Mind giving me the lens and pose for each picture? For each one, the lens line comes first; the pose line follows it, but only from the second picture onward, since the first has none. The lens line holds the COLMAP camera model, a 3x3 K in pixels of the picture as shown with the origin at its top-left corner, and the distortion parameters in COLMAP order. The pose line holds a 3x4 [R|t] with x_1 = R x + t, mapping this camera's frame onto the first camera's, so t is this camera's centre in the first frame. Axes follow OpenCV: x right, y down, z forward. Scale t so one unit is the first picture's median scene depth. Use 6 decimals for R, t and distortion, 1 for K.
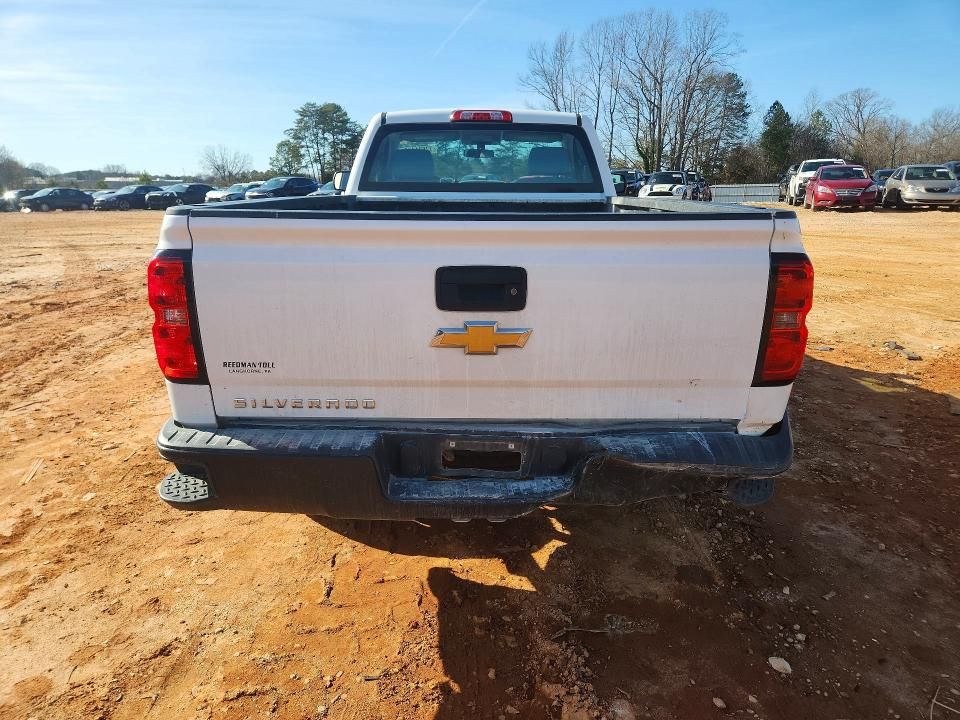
lens RADIAL K [[655.2, 0, 474.7], [0, 655.2, 363.6], [0, 0, 1]] dist [0.023477, -0.003535]
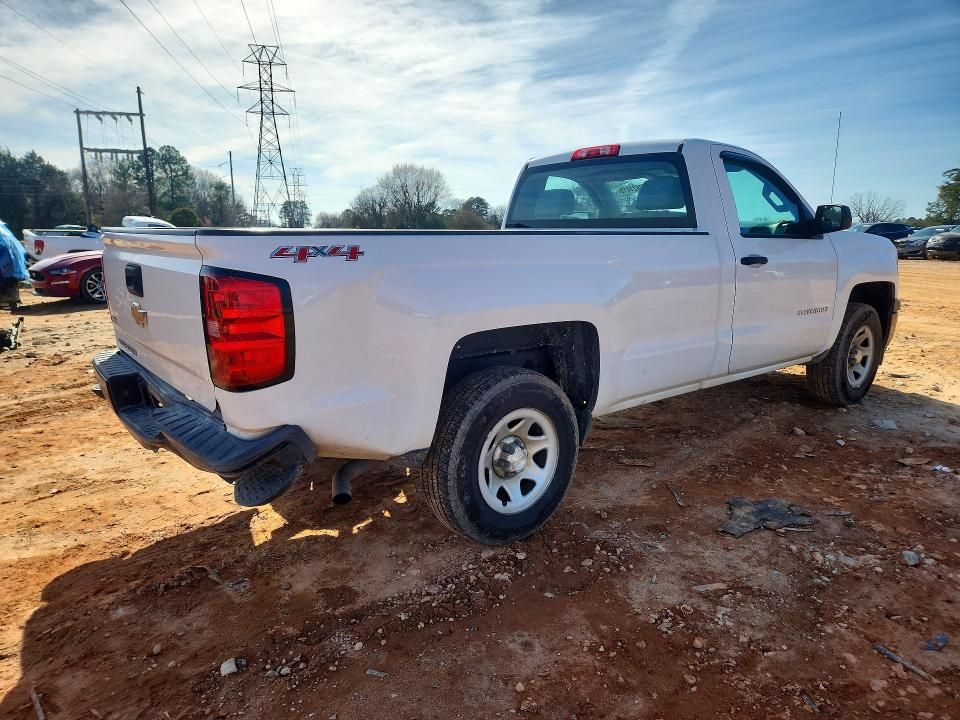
lens RADIAL K [[655.2, 0, 475.6], [0, 655.2, 363.6], [0, 0, 1]] dist [0.023477, -0.003535]
pose [[0.630478, 0.163869, -0.758713, 0.263962], [-0.215865, 0.975918, 0.031401, -0.022414], [0.745587, 0.143982, 0.650668, 0.103459]]
